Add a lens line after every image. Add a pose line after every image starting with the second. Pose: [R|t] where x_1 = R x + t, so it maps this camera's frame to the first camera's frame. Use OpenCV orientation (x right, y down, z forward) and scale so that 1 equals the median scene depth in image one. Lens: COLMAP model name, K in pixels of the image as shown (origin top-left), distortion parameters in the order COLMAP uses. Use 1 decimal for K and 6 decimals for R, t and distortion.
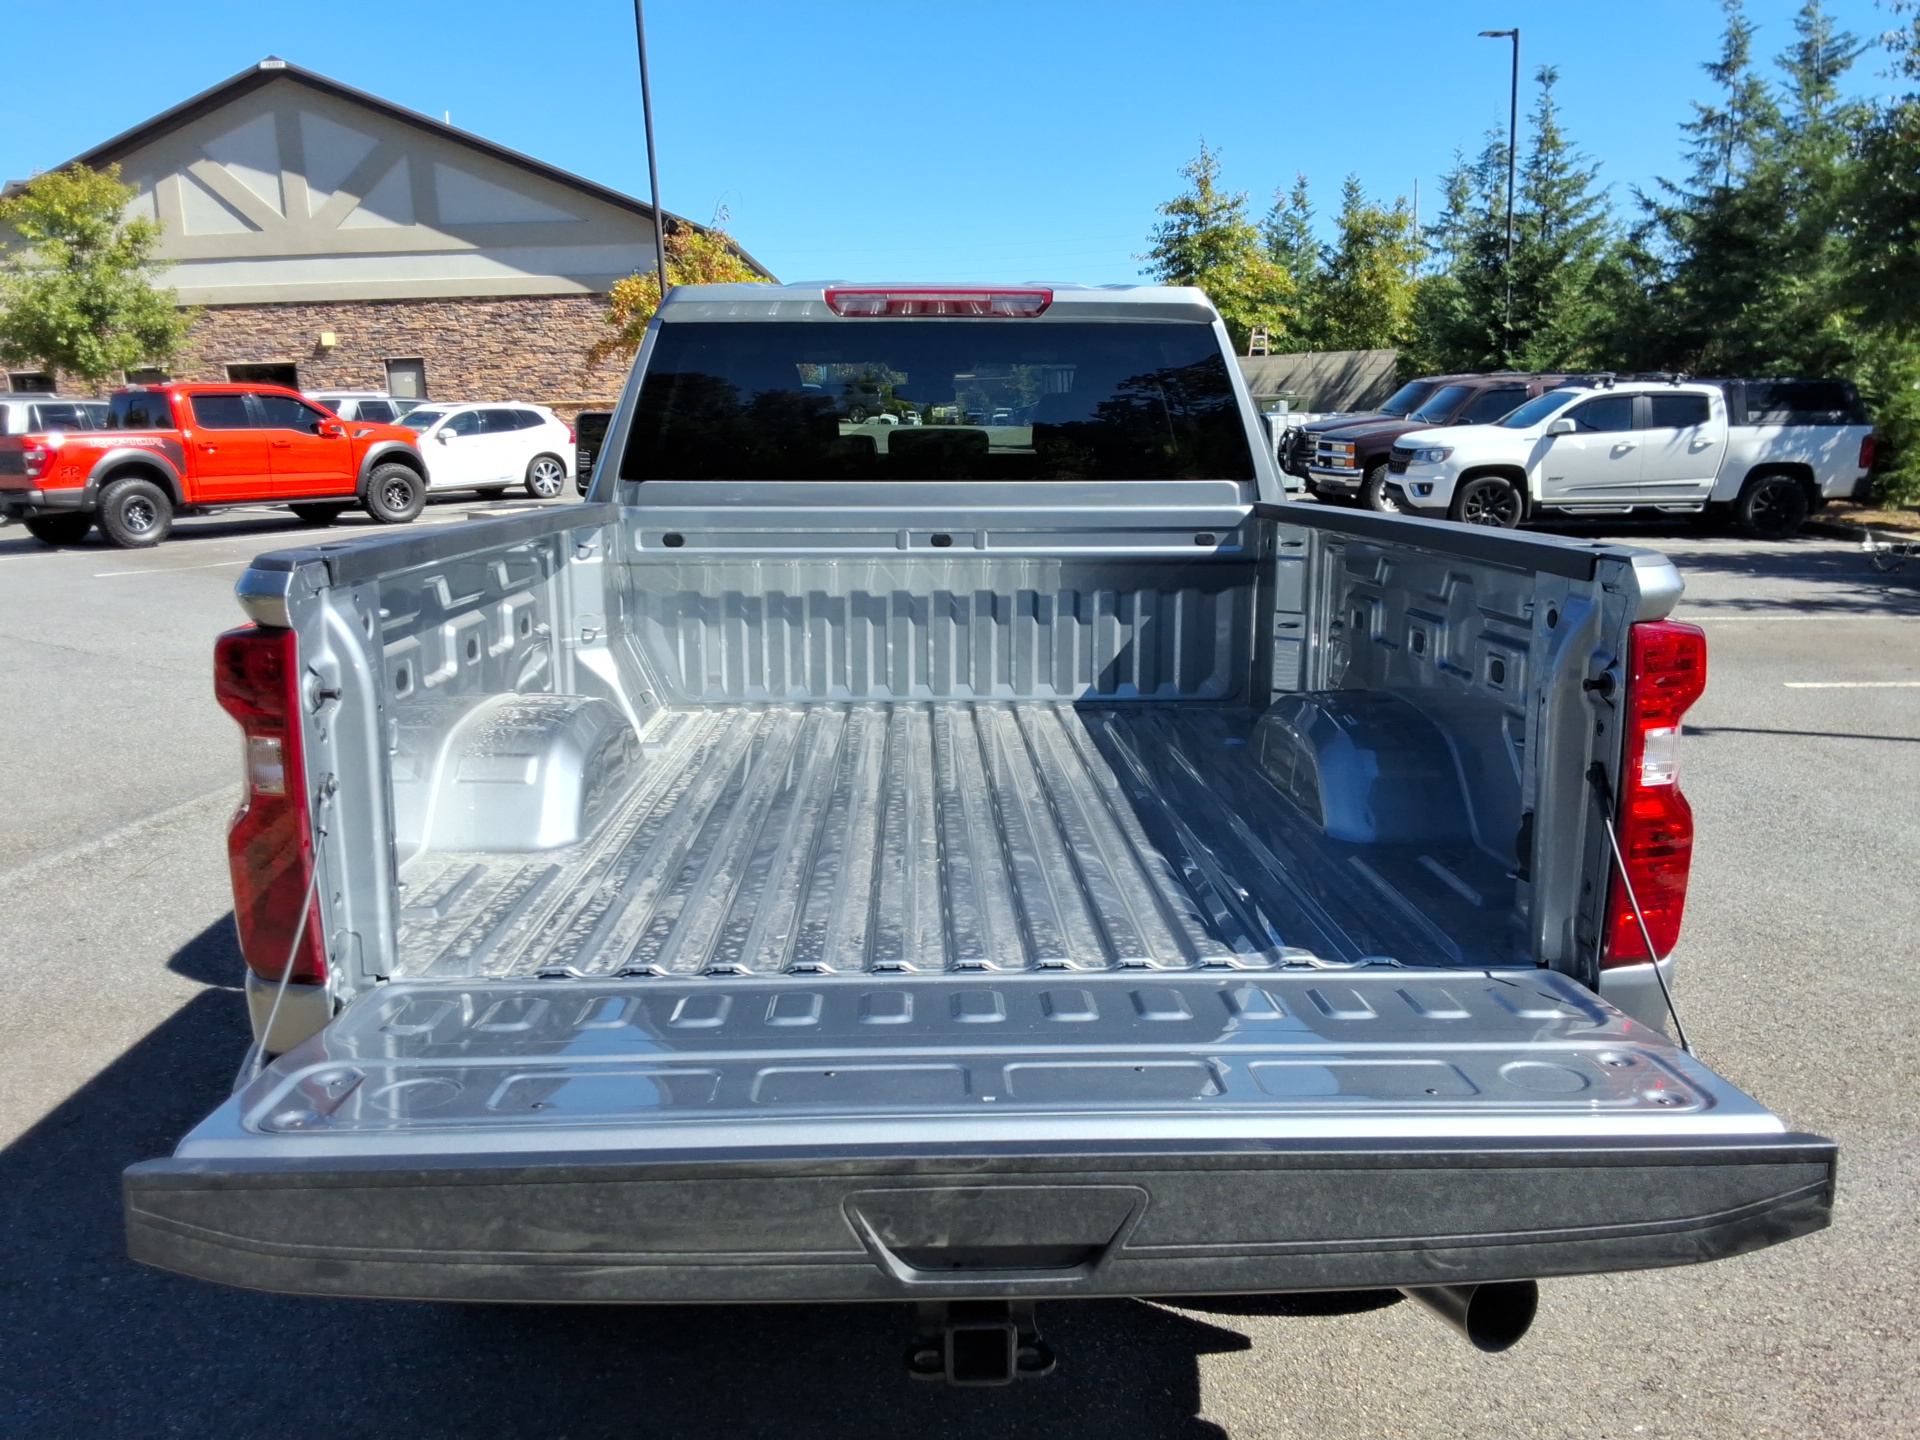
lens RADIAL K [[1551.5, 0, 970.7], [0, 1551.5, 729.3], [0, 0, 1]] dist [0.115872, -0.191079]
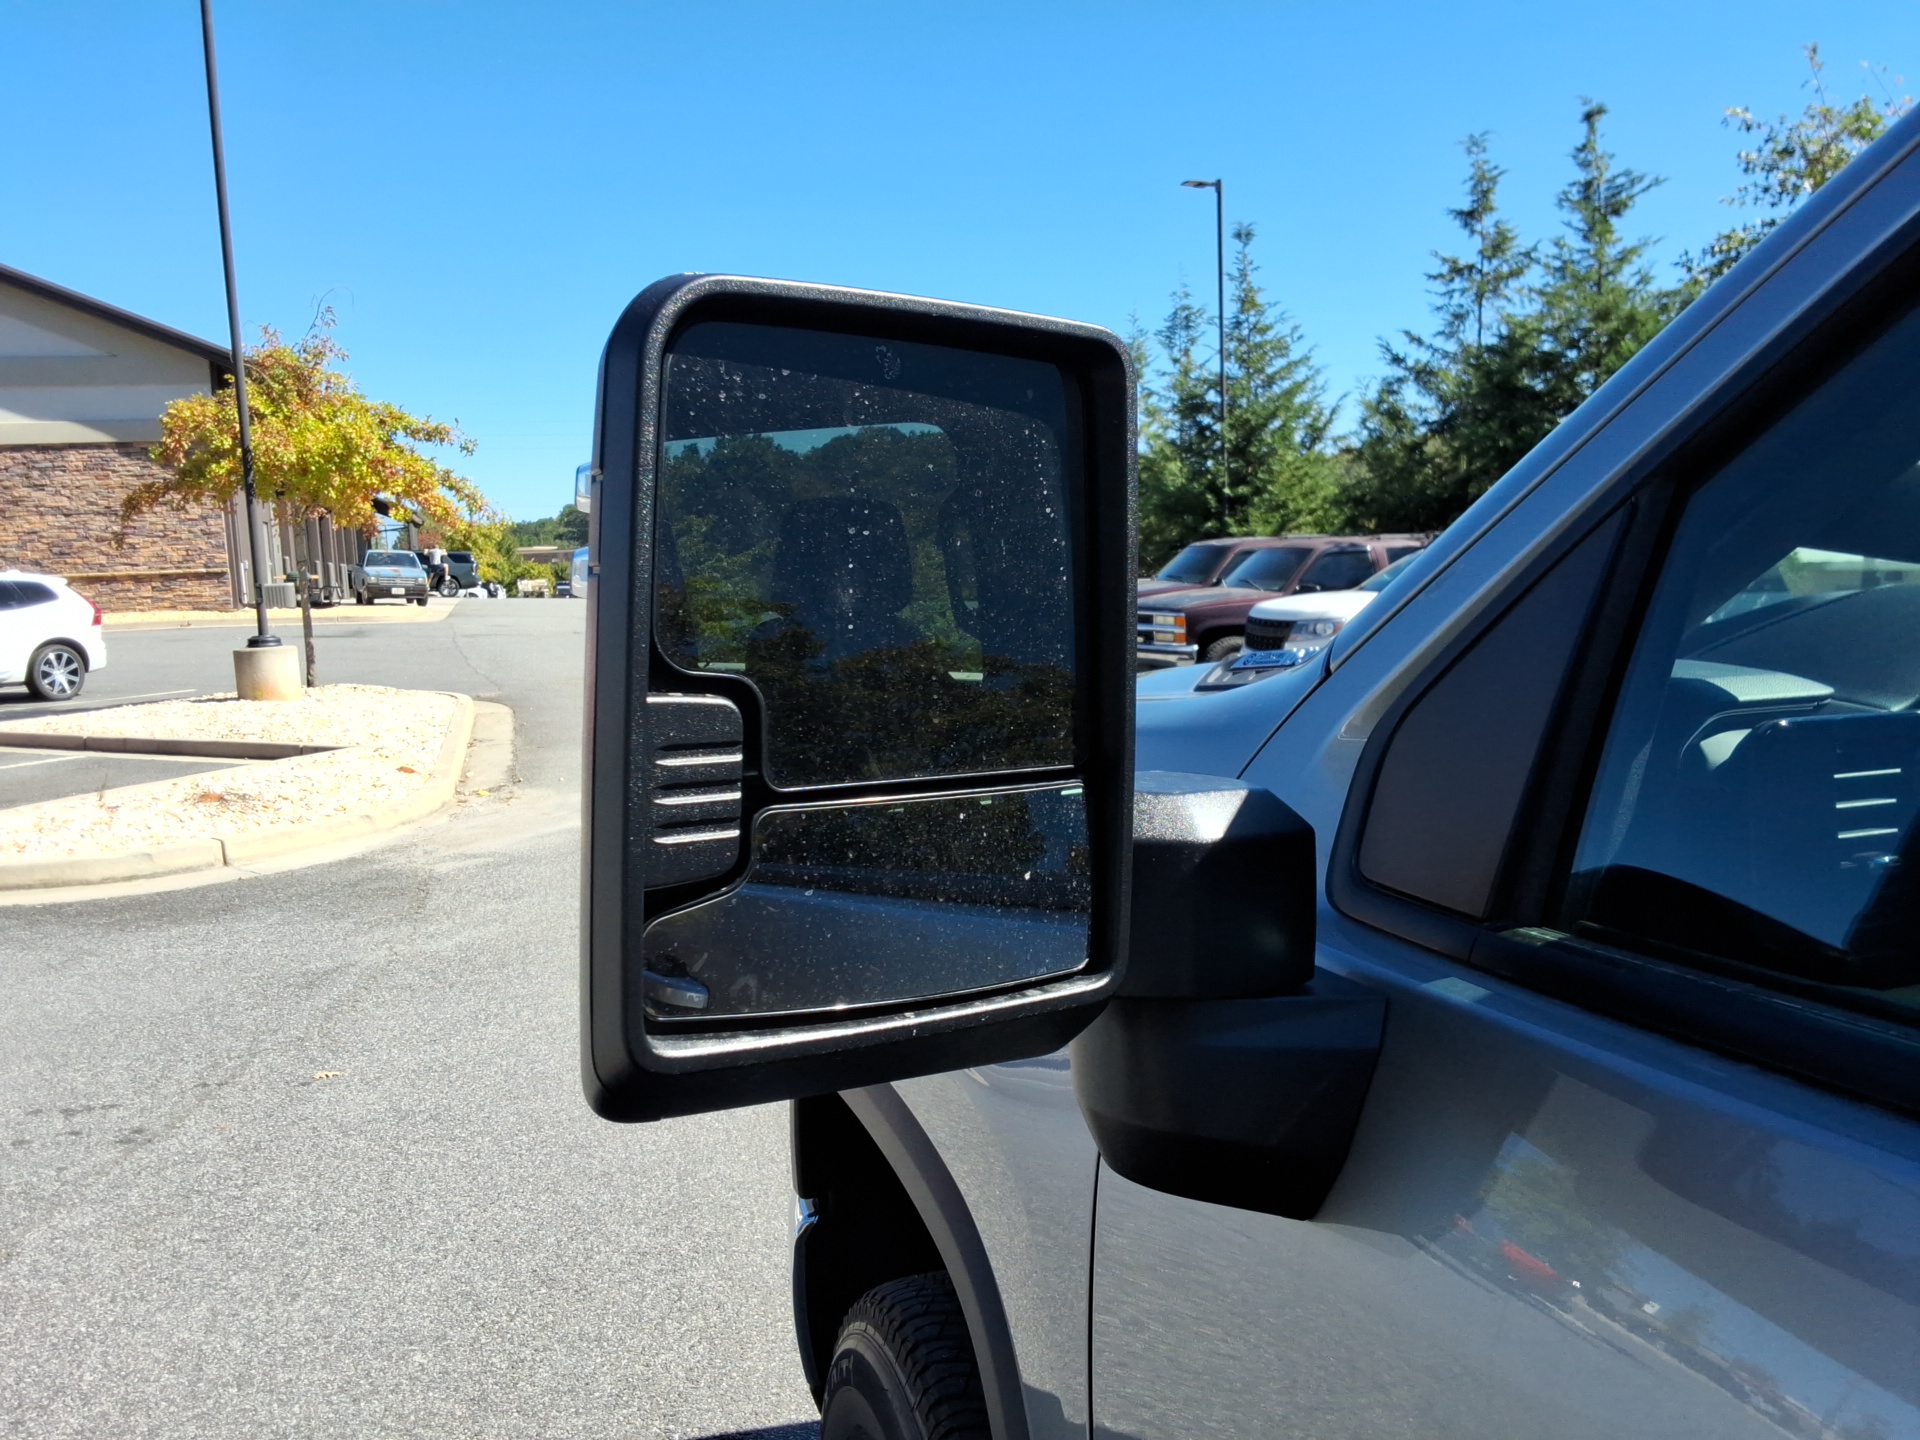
lens RADIAL K [[1543.8, 0, 972.4], [0, 1543.8, 740.3], [0, 0, 1]] dist [0.133962, -0.222808]
pose [[0.964670, -0.031287, 0.261599, -0.048346], [0.058117, 0.993735, -0.095461, -0.031169], [-0.256973, 0.107292, 0.960444, 0.172646]]
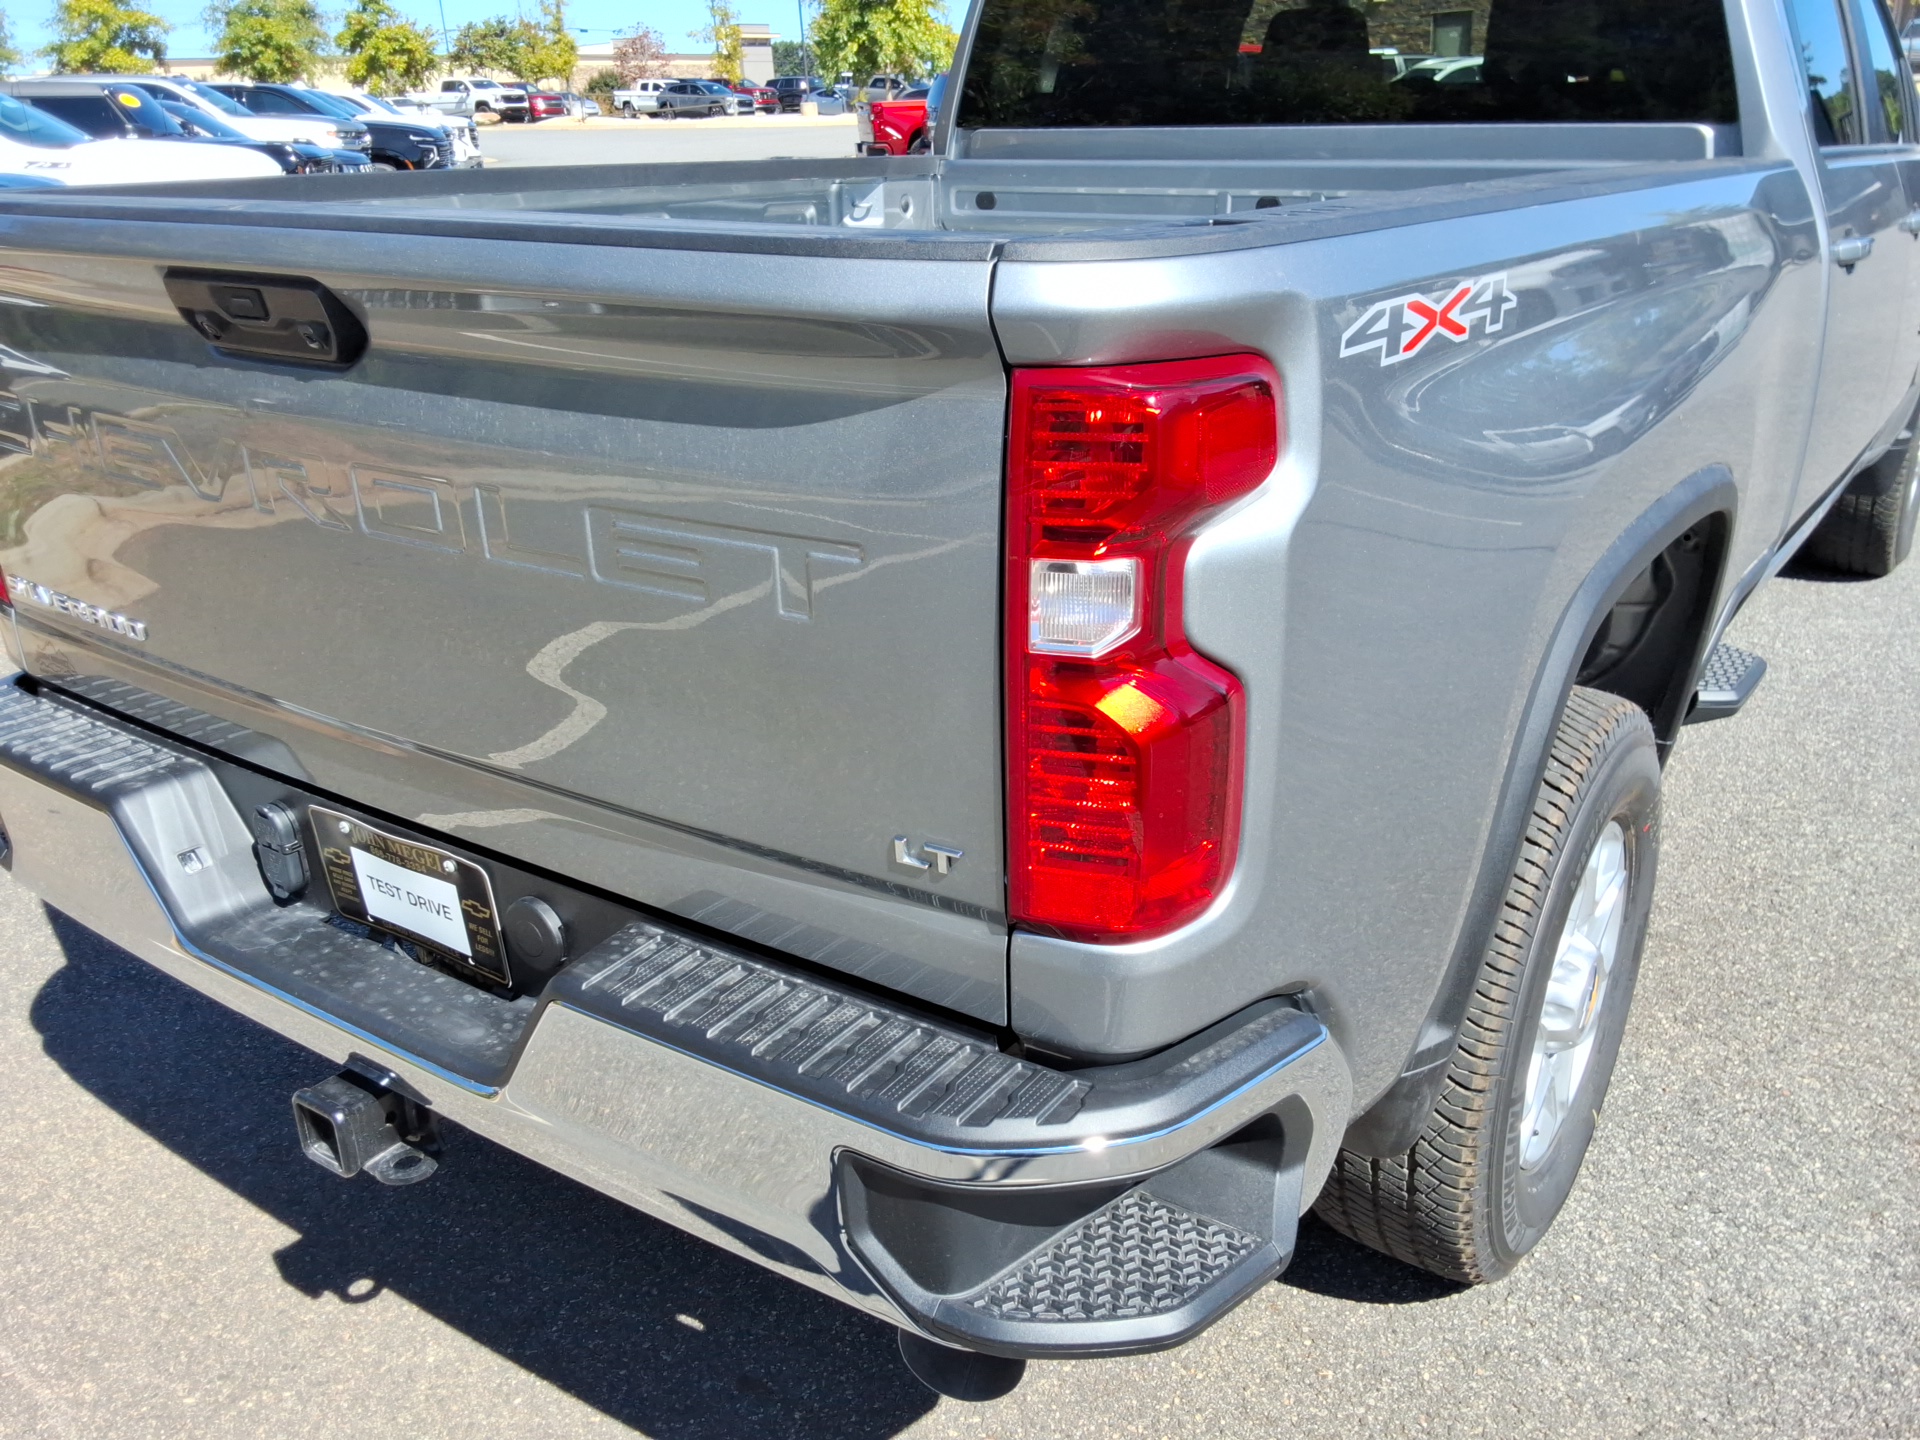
lens RADIAL K [[1573.6, 0, 979.5], [0, 1573.6, 724.3], [0, 0, 1]] dist [-0.012265, -0.014112]
pose [[0.800277, 0.212737, -0.560625, 0.046001], [-0.099599, 0.969122, 0.225572, -0.004523], [0.591301, -0.124683, 0.796754, 0.033681]]
